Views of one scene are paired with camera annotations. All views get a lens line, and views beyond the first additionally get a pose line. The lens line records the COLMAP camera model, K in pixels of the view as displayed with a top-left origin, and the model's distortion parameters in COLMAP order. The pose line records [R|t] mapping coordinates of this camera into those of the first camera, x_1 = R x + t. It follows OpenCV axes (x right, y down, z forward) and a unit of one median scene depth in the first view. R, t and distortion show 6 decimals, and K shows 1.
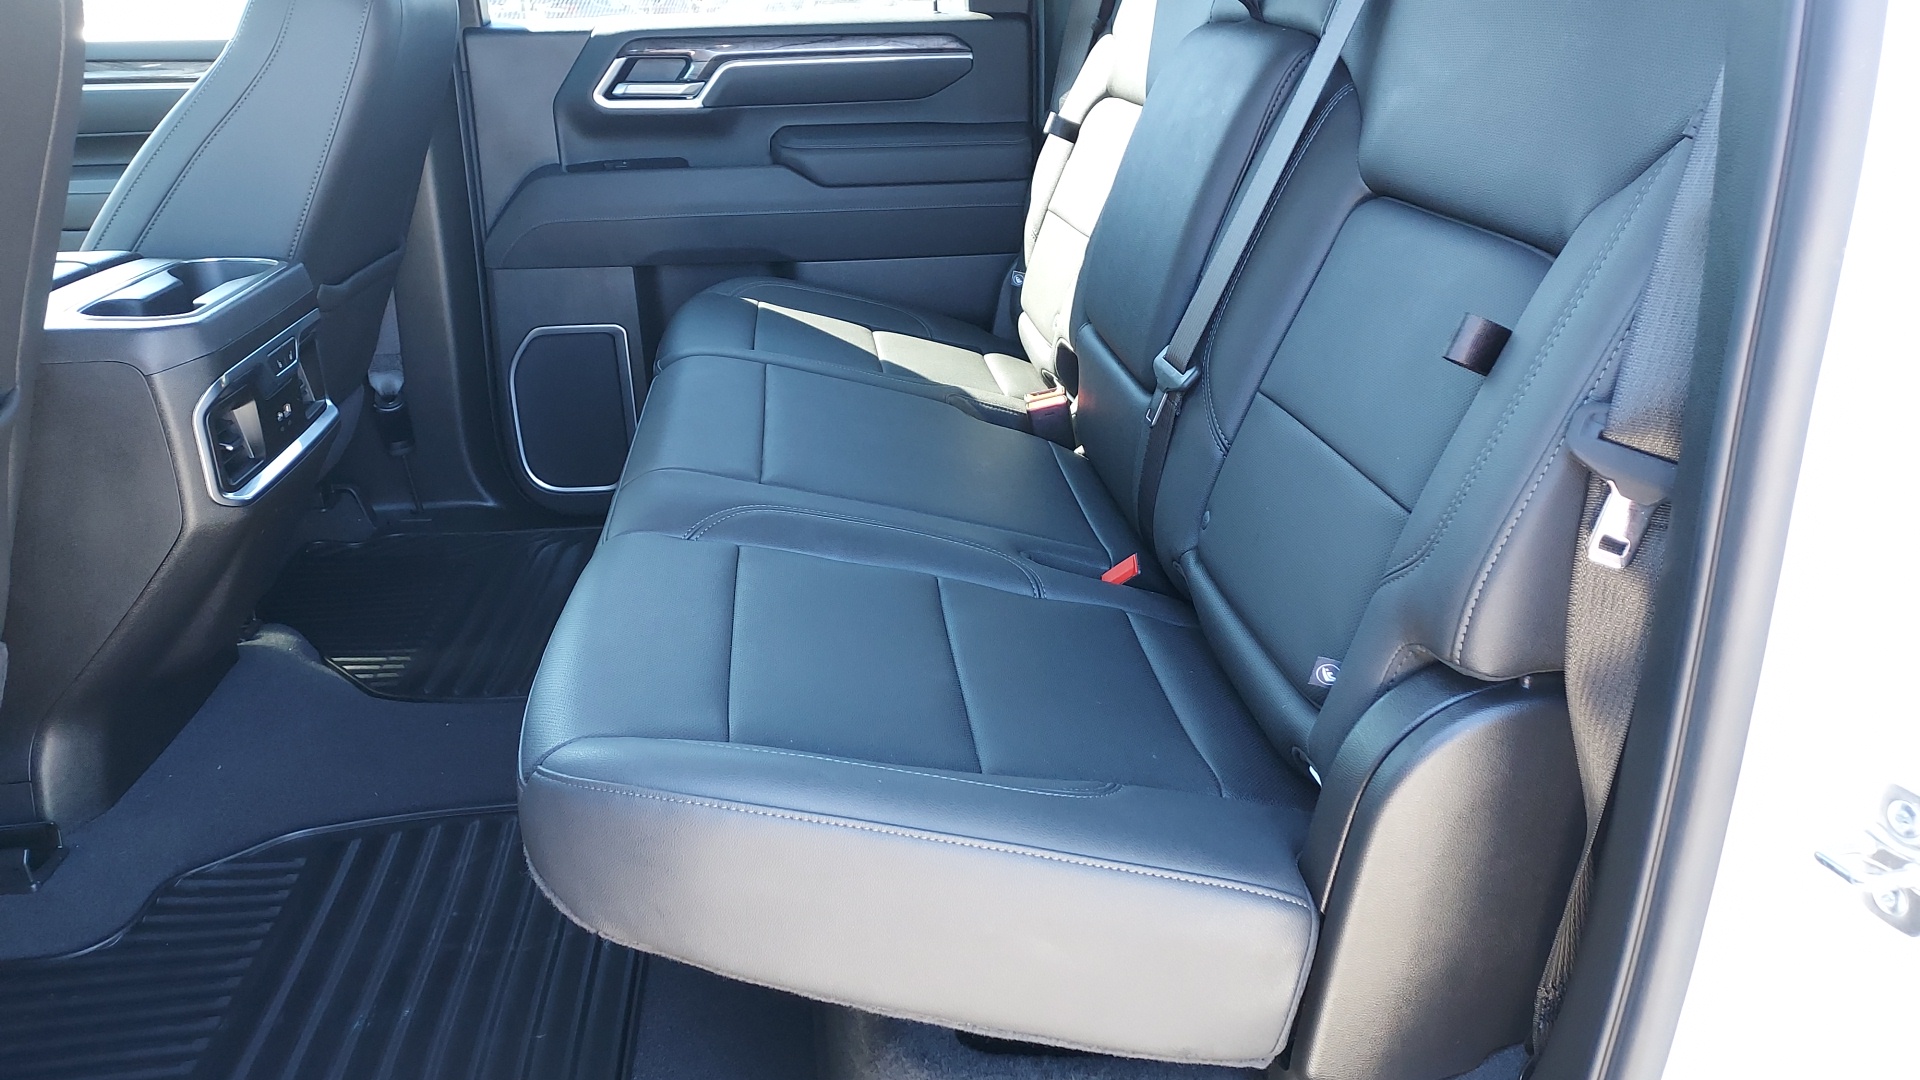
lens RADIAL K [[1395.1, 0, 980.6], [0, 1395.1, 522.4], [0, 0, 1]] dist [0.061382, -0.045694]
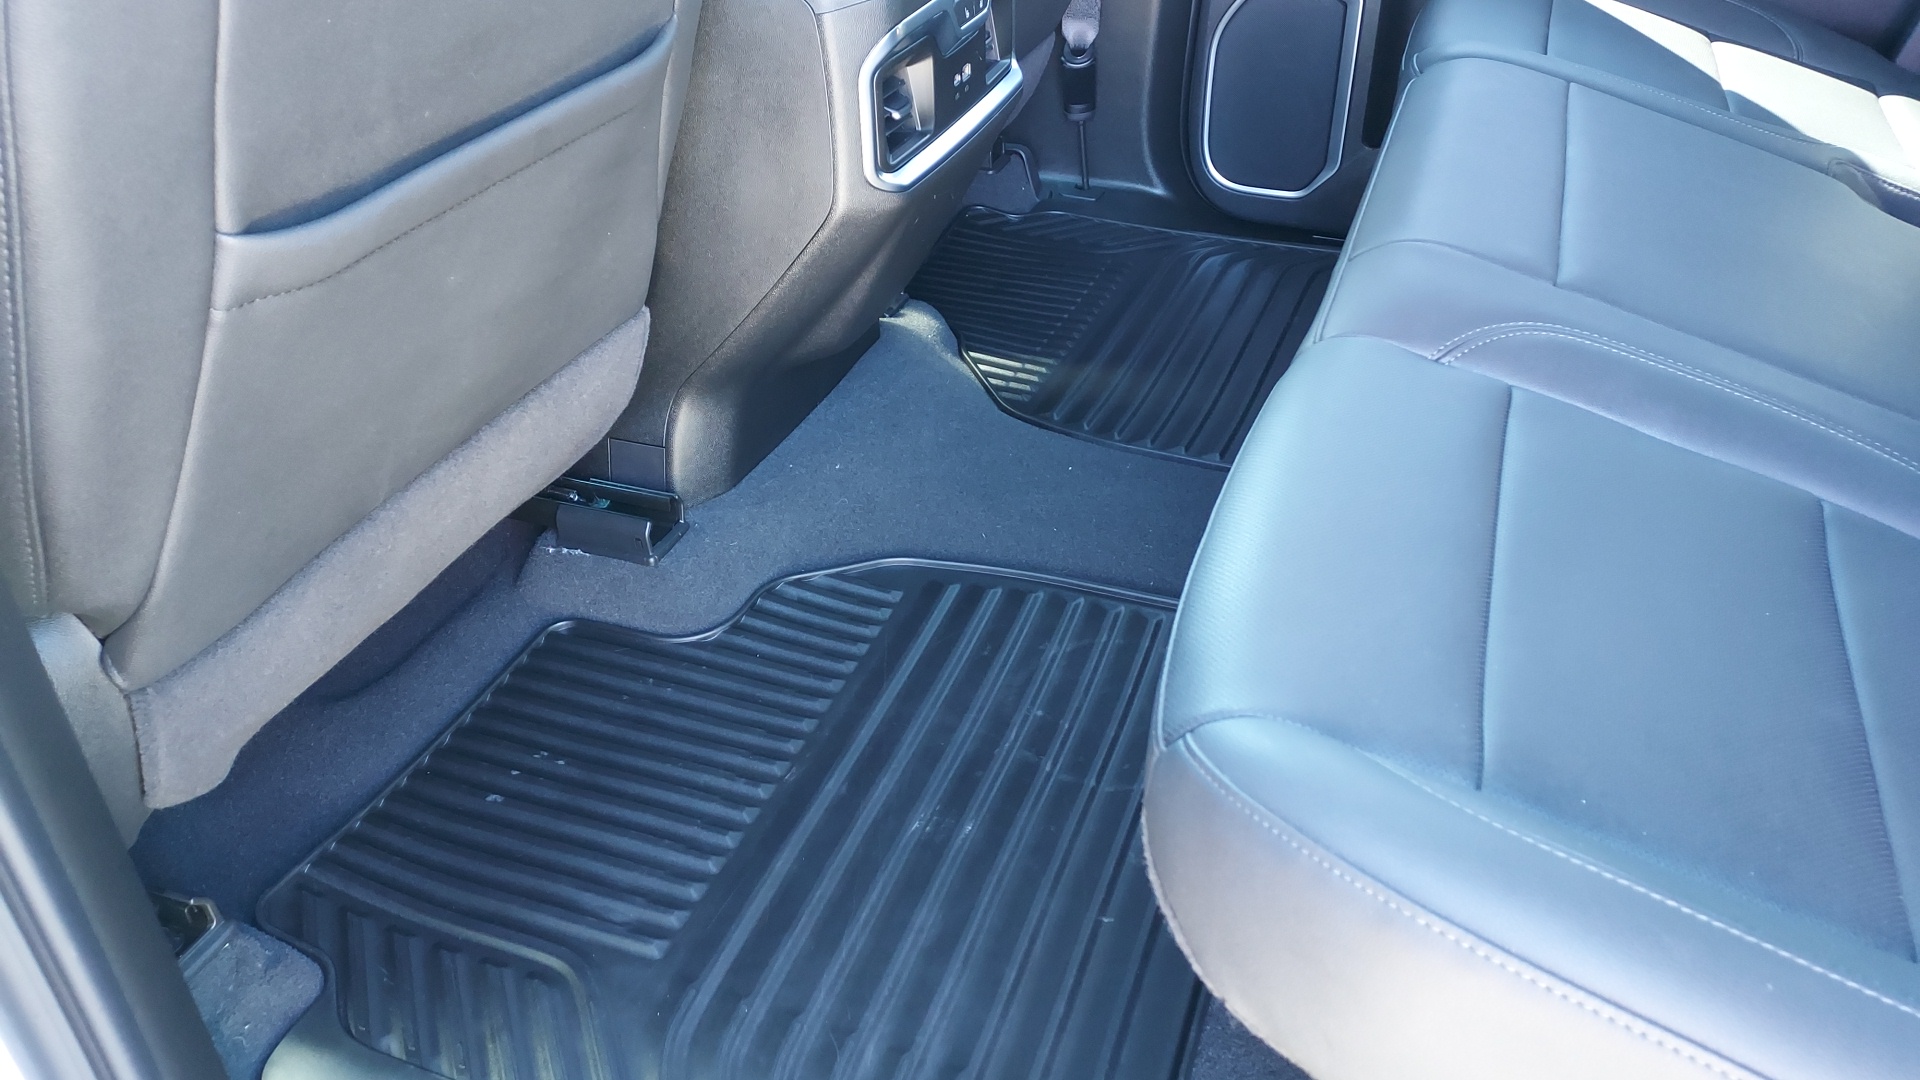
lens RADIAL K [[1395.1, 0, 980.6], [0, 1395.1, 522.4], [0, 0, 1]] dist [0.061382, -0.045694]
pose [[0.888282, 0.261935, -0.377285, -0.070731], [-0.168081, 0.949845, 0.263711, -0.031527], [0.427438, -0.170835, 0.887757, 0.154921]]
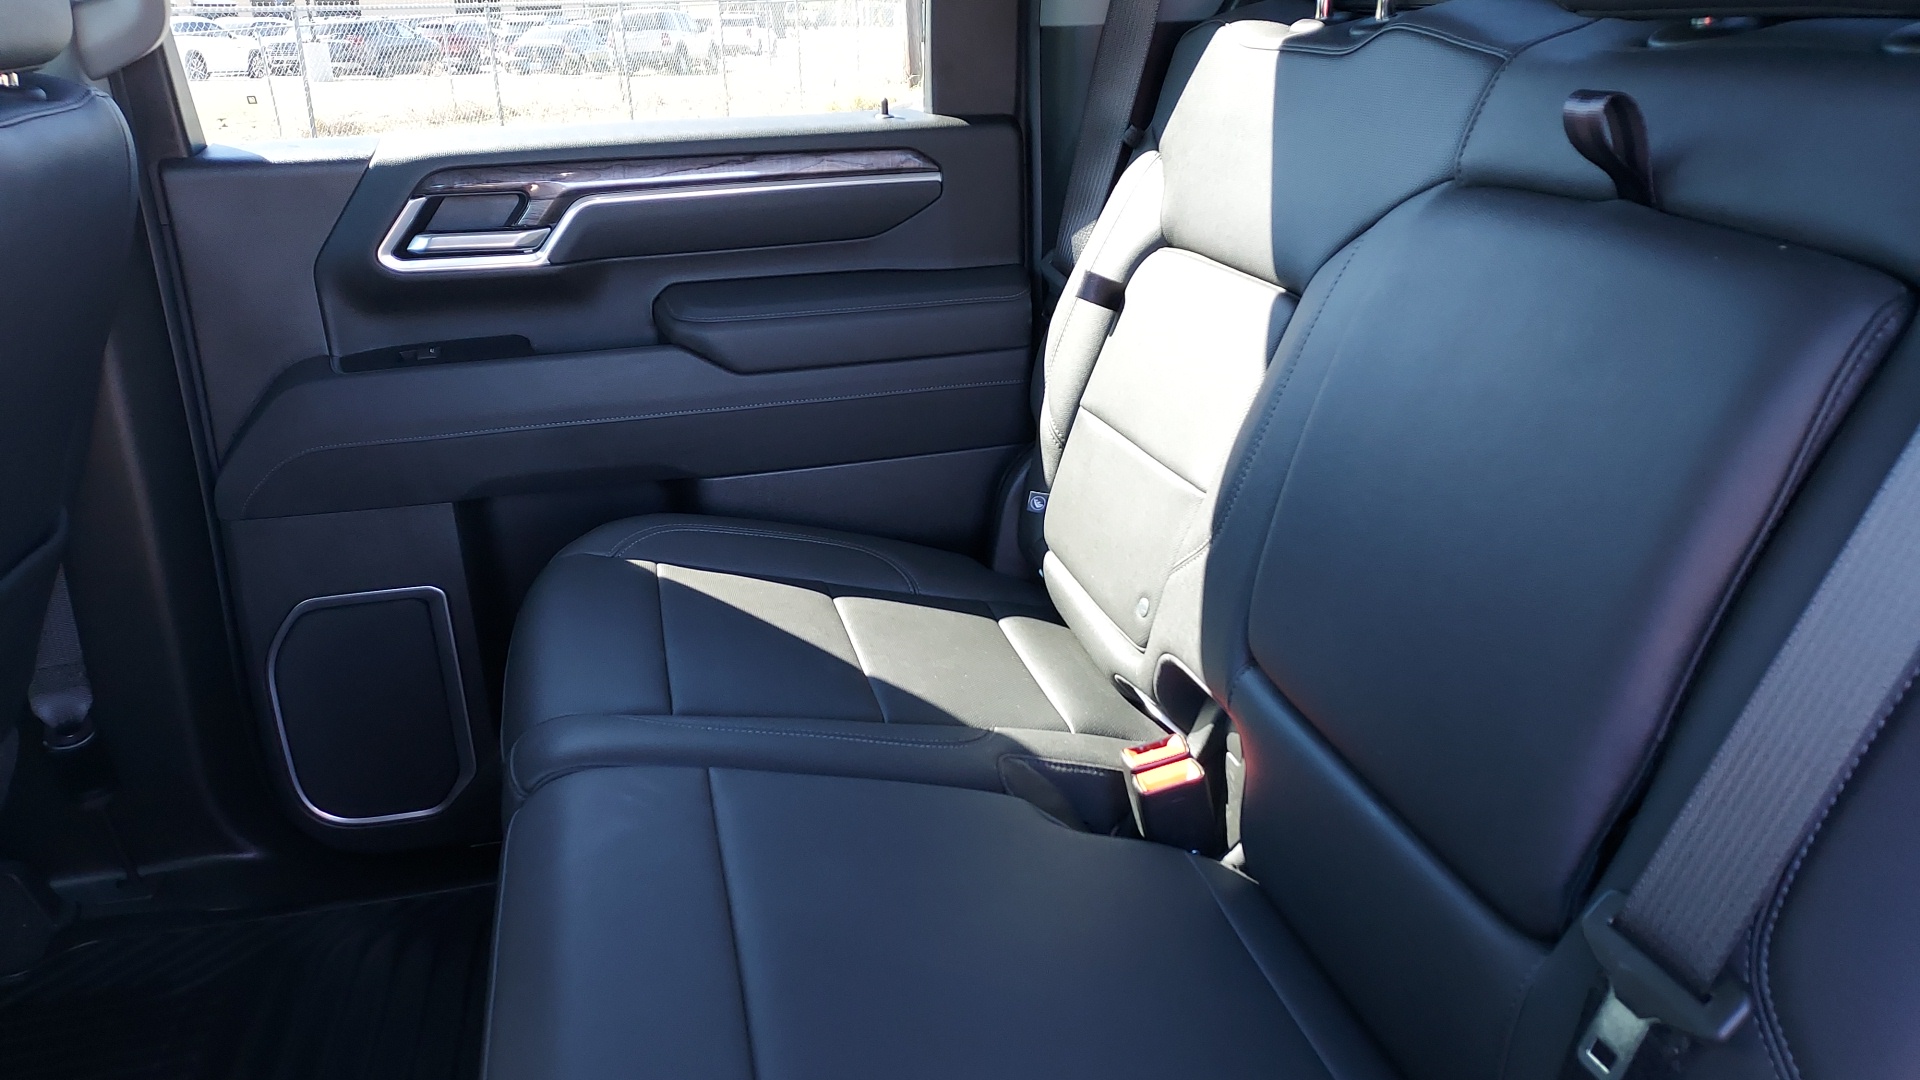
lens RADIAL K [[1395.1, 0, 980.6], [0, 1395.1, 522.4], [0, 0, 1]] dist [0.061382, -0.045694]
pose [[0.991445, -0.056995, 0.117425, -0.081978], [0.058604, 0.998228, -0.010293, -0.159063], [-0.116630, 0.017087, 0.993028, 0.321992]]
